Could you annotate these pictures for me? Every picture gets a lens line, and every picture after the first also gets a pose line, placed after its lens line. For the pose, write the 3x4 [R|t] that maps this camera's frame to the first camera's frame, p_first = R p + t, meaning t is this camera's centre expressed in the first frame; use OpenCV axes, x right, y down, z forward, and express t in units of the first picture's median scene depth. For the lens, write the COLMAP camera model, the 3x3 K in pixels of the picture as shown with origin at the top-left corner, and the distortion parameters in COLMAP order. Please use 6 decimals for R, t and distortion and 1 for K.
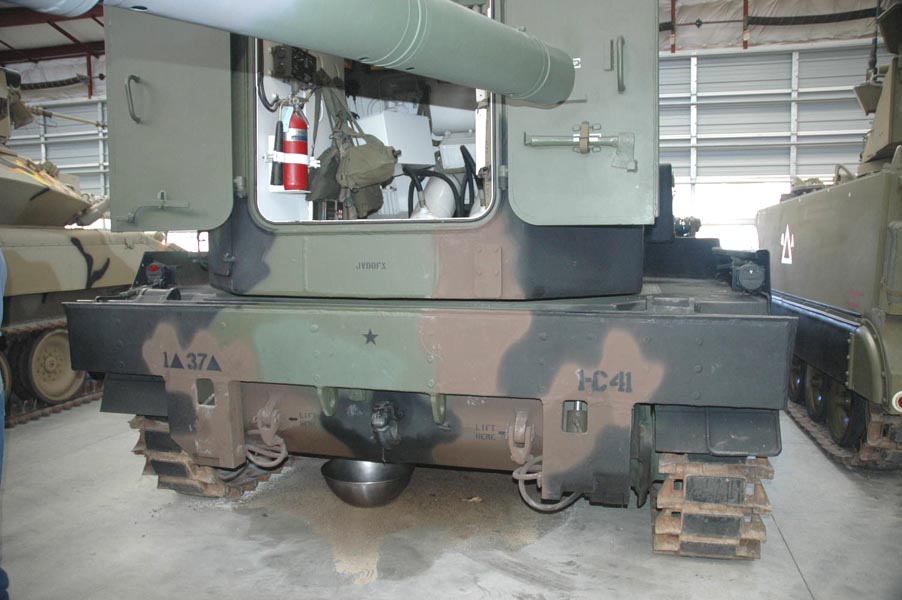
lens RADIAL K [[679.7, 0, 451.0], [0, 679.7, 300.0], [0, 0, 1]] dist [-0.169103, -0.000125]
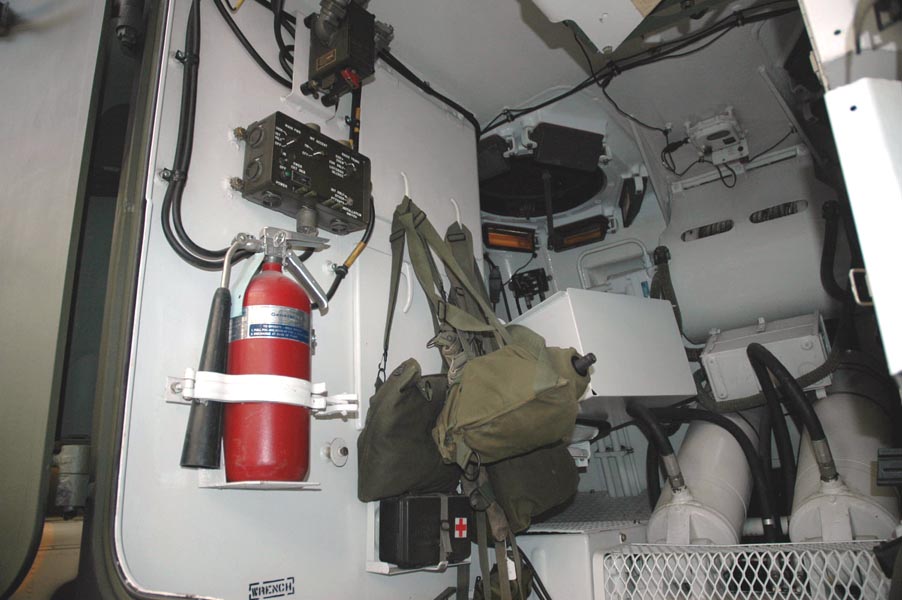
lens RADIAL K [[712.8, 0, 451.0], [0, 712.8, 300.0], [0, 0, 1]] dist [-0.088455, -0.000877]
pose [[0.929604, -0.140167, -0.340866, -0.007841], [0.006742, 0.931171, -0.364520, -0.106046], [0.368499, 0.336561, 0.866565, 0.622776]]
